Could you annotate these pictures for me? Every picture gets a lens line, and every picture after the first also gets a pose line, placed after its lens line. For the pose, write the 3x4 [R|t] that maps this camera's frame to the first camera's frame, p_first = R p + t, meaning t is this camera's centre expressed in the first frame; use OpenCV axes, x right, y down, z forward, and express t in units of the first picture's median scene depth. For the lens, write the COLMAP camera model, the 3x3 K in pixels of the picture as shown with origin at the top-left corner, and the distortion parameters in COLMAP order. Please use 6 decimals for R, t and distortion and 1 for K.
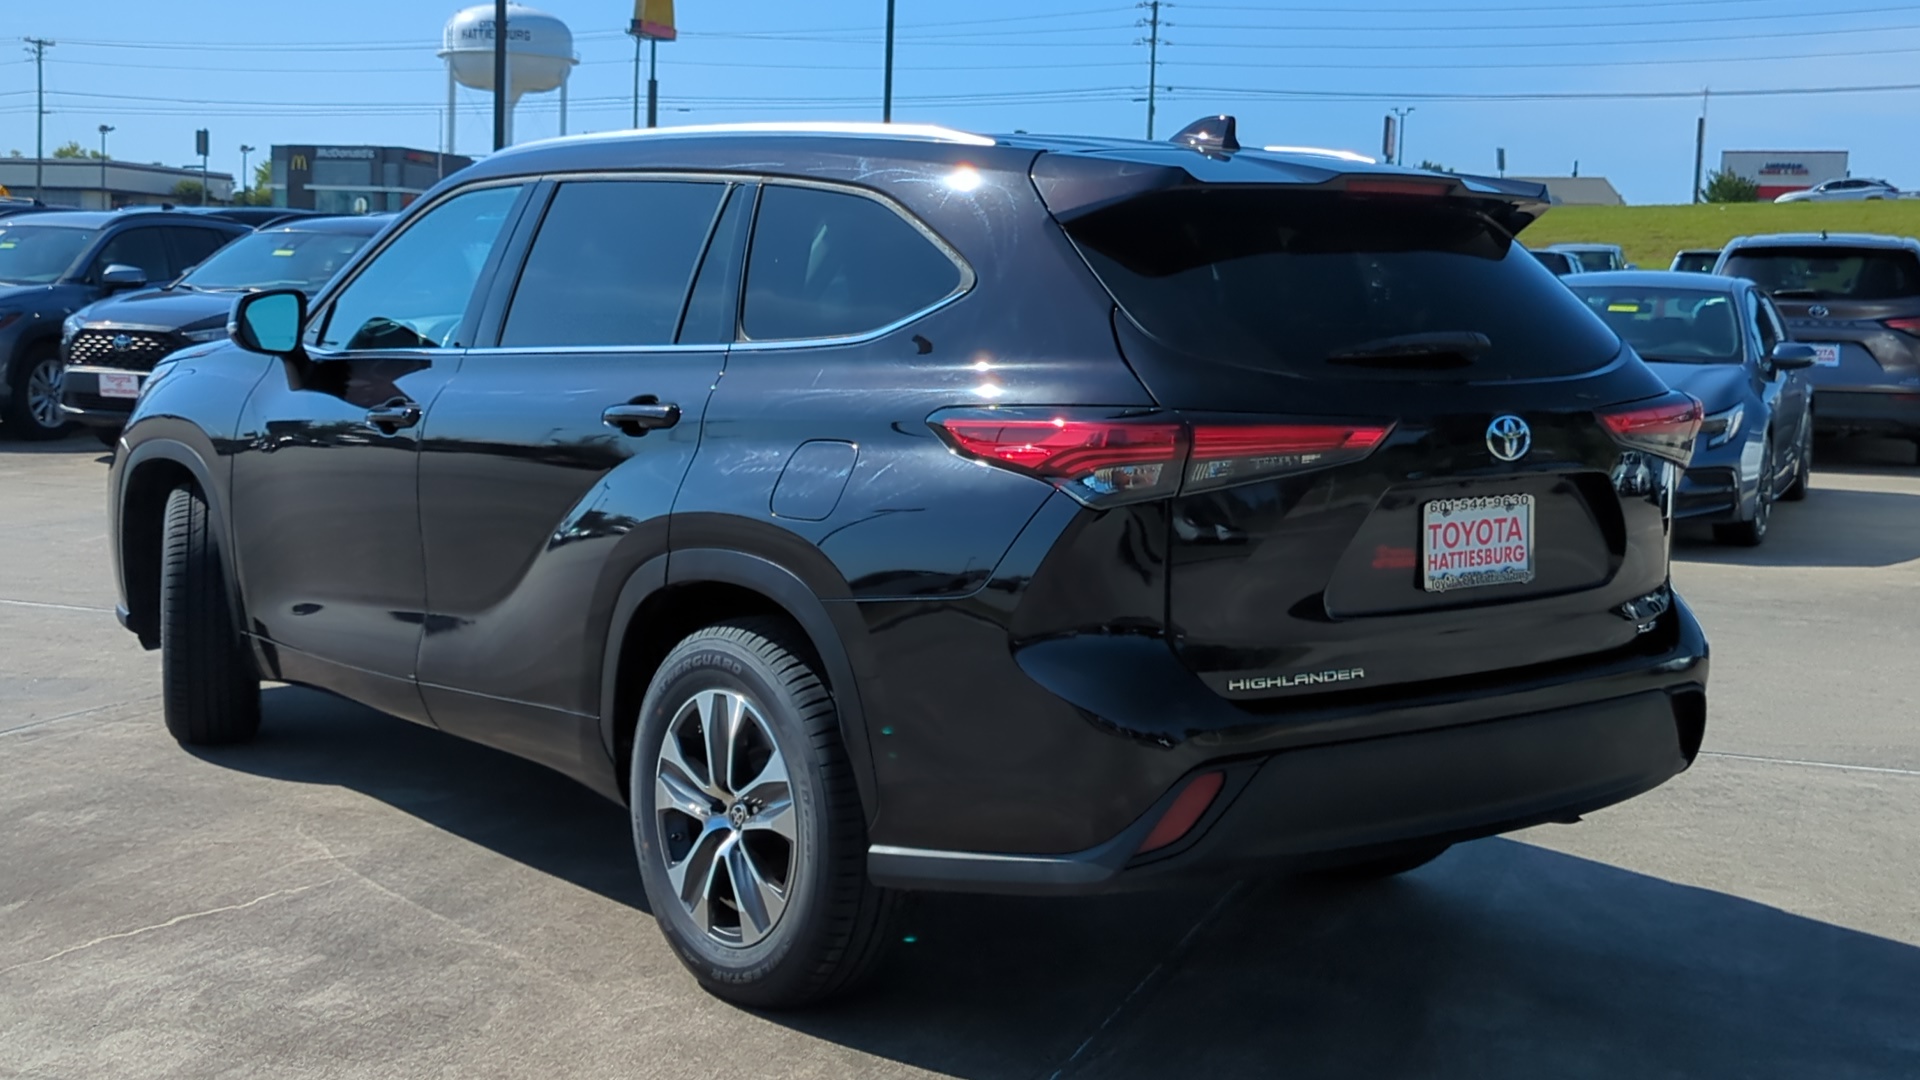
lens RADIAL K [[2314.4, 0, 953.5], [0, 2314.4, 544.6], [0, 0, 1]] dist [0.040666, 0.000000]
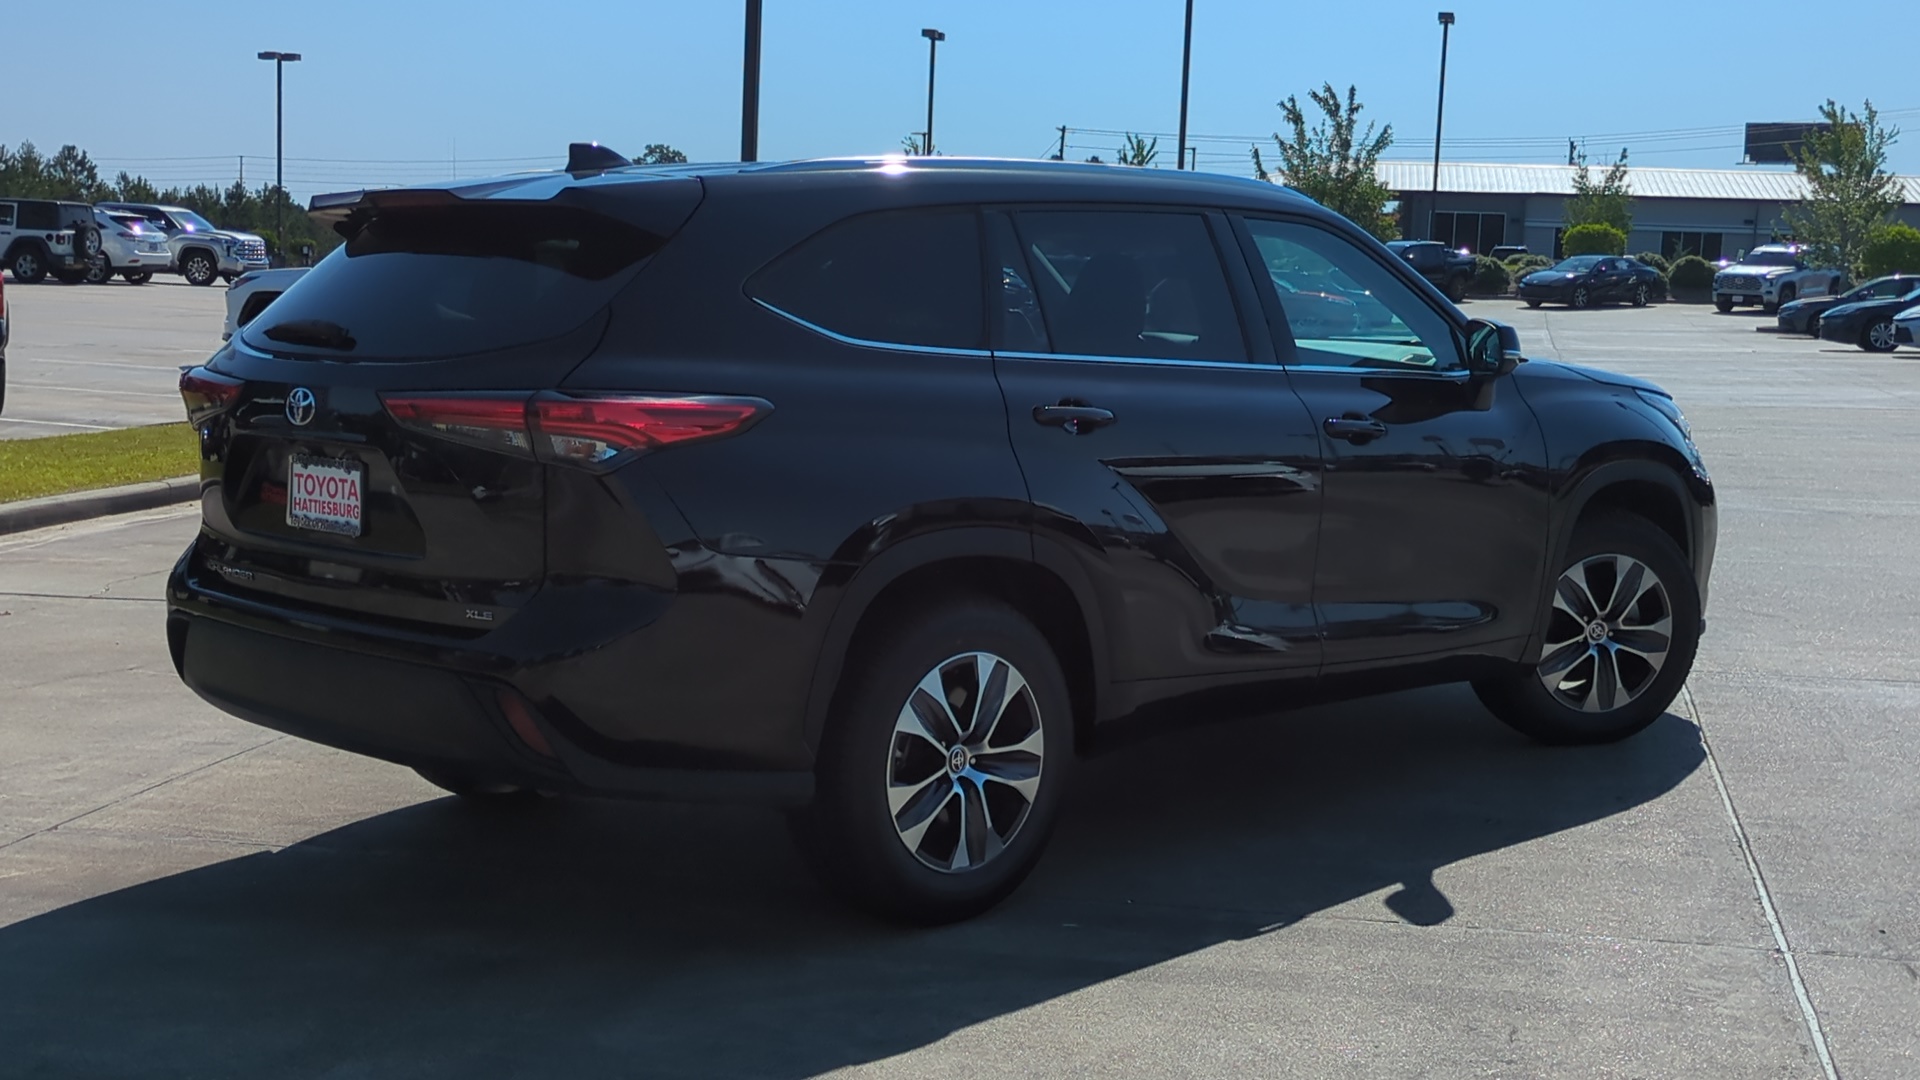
lens RADIAL K [[2335.5, 0, 952.8], [0, 2335.5, 536.9], [0, 0, 1]] dist [0.033853, 0.000000]
pose [[0.112889, 0.091588, -0.989377, 1.445311], [-0.127429, 0.988854, 0.076999, -0.112696], [0.985402, 0.117383, 0.123302, 1.158813]]
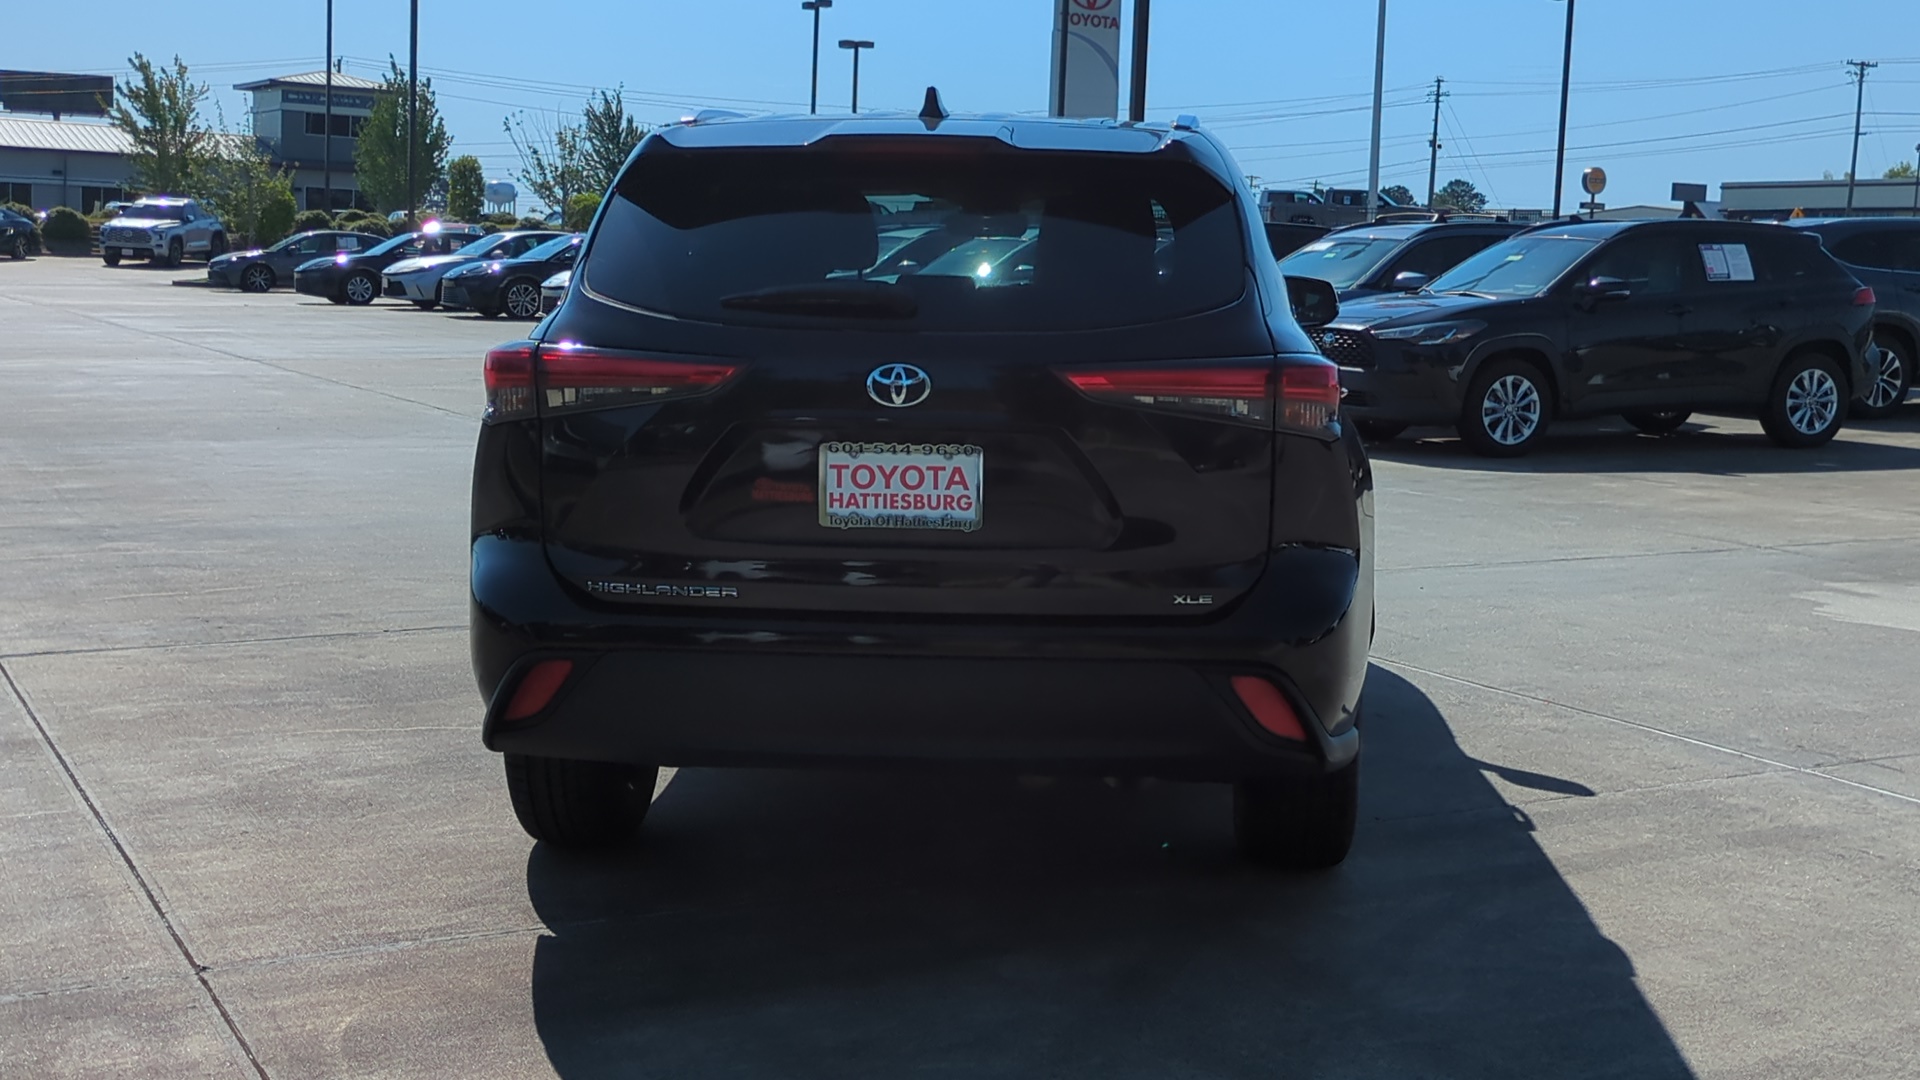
lens RADIAL K [[2335.5, 0, 975.9], [0, 2335.5, 544.1], [0, 0, 1]] dist [0.033853, 0.000000]
pose [[0.740479, 0.075333, -0.667844, 0.940531], [-0.082381, 0.996379, 0.021052, -0.000152], [0.667012, 0.039429, 0.744003, 0.242037]]
